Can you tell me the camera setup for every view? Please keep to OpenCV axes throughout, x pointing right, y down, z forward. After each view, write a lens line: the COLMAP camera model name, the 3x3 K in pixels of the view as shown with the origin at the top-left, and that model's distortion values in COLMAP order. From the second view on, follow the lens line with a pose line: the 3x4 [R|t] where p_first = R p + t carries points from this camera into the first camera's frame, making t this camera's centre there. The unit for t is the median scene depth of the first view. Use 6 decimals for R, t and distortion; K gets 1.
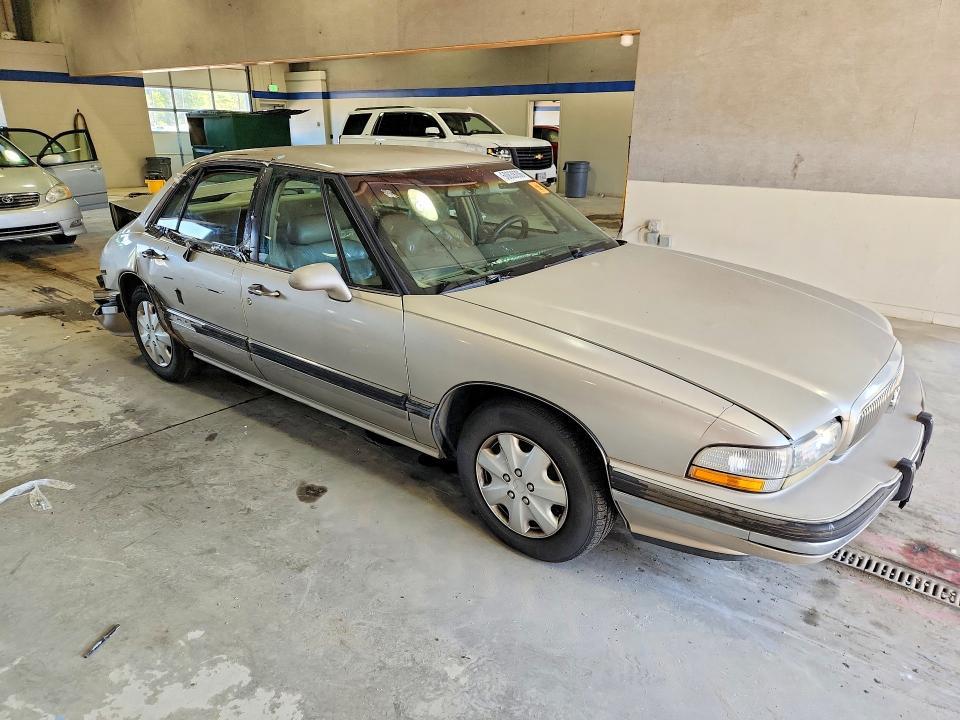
lens RADIAL K [[670.1, 0, 480.0], [0, 670.1, 360.0], [0, 0, 1]] dist [0.032834, -0.000935]
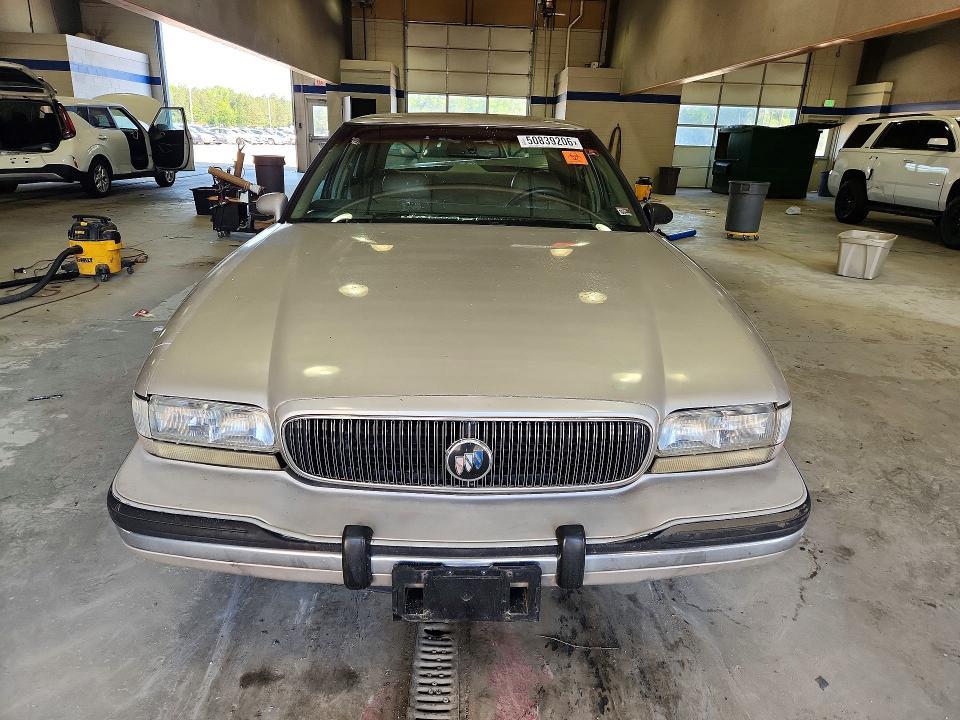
lens RADIAL K [[648.7, 0, 480.0], [0, 648.7, 360.0], [0, 0, 1]] dist [0.006862, -0.001653]
pose [[0.633993, 0.261551, -0.727767, 0.446033], [-0.281143, 0.954632, 0.098167, -0.039502], [0.720425, 0.142370, 0.678763, 0.266328]]
